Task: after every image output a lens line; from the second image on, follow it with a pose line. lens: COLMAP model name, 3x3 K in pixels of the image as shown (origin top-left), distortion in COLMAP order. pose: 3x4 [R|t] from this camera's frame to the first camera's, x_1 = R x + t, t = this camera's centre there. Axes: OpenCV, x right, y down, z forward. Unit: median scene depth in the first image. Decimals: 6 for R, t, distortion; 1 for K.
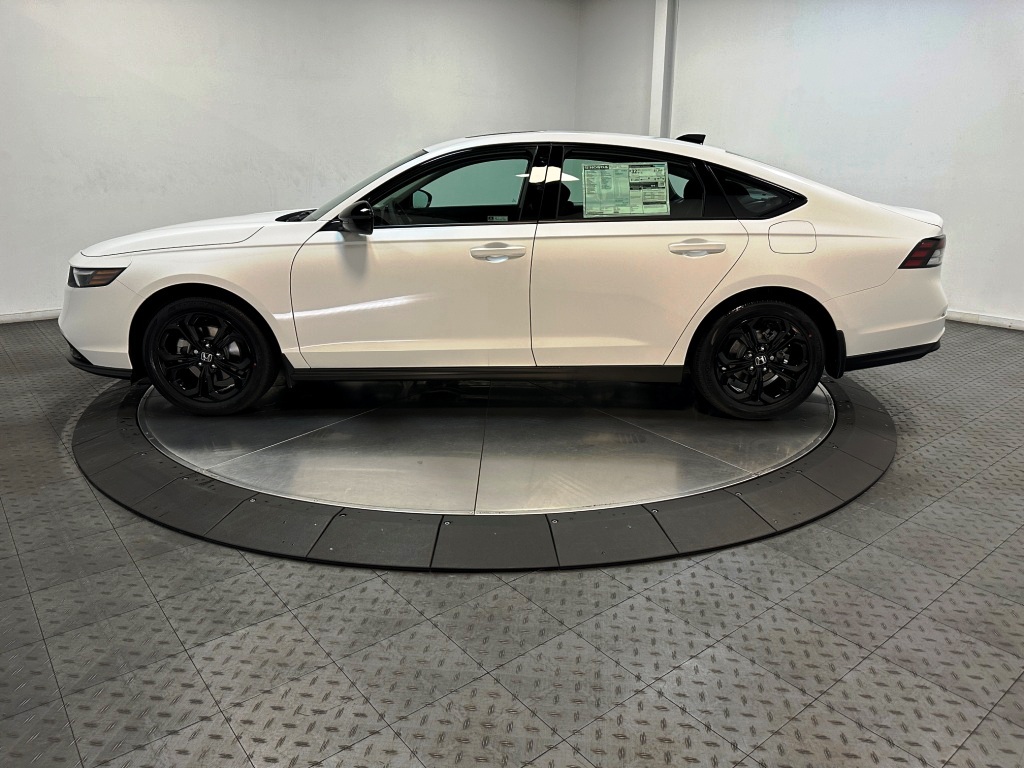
lens RADIAL K [[713.1, 0, 517.4], [0, 713.1, 389.5], [0, 0, 1]] dist [0.019902, -0.034995]
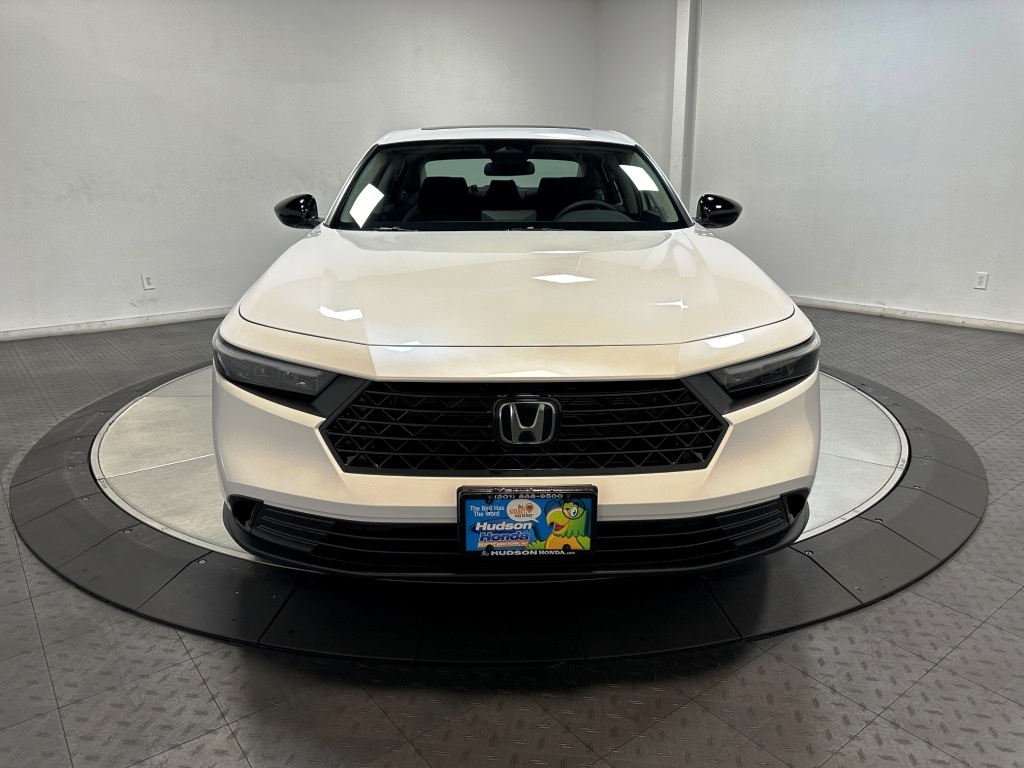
lens RADIAL K [[713.1, 0, 513.6], [0, 713.1, 379.9], [0, 0, 1]] dist [0.019902, -0.034995]
pose [[0.999588, -0.005529, -0.028164, 0.005960], [0.004553, 0.999391, -0.034591, -0.025275], [0.028338, 0.034449, 0.999005, 0.237498]]
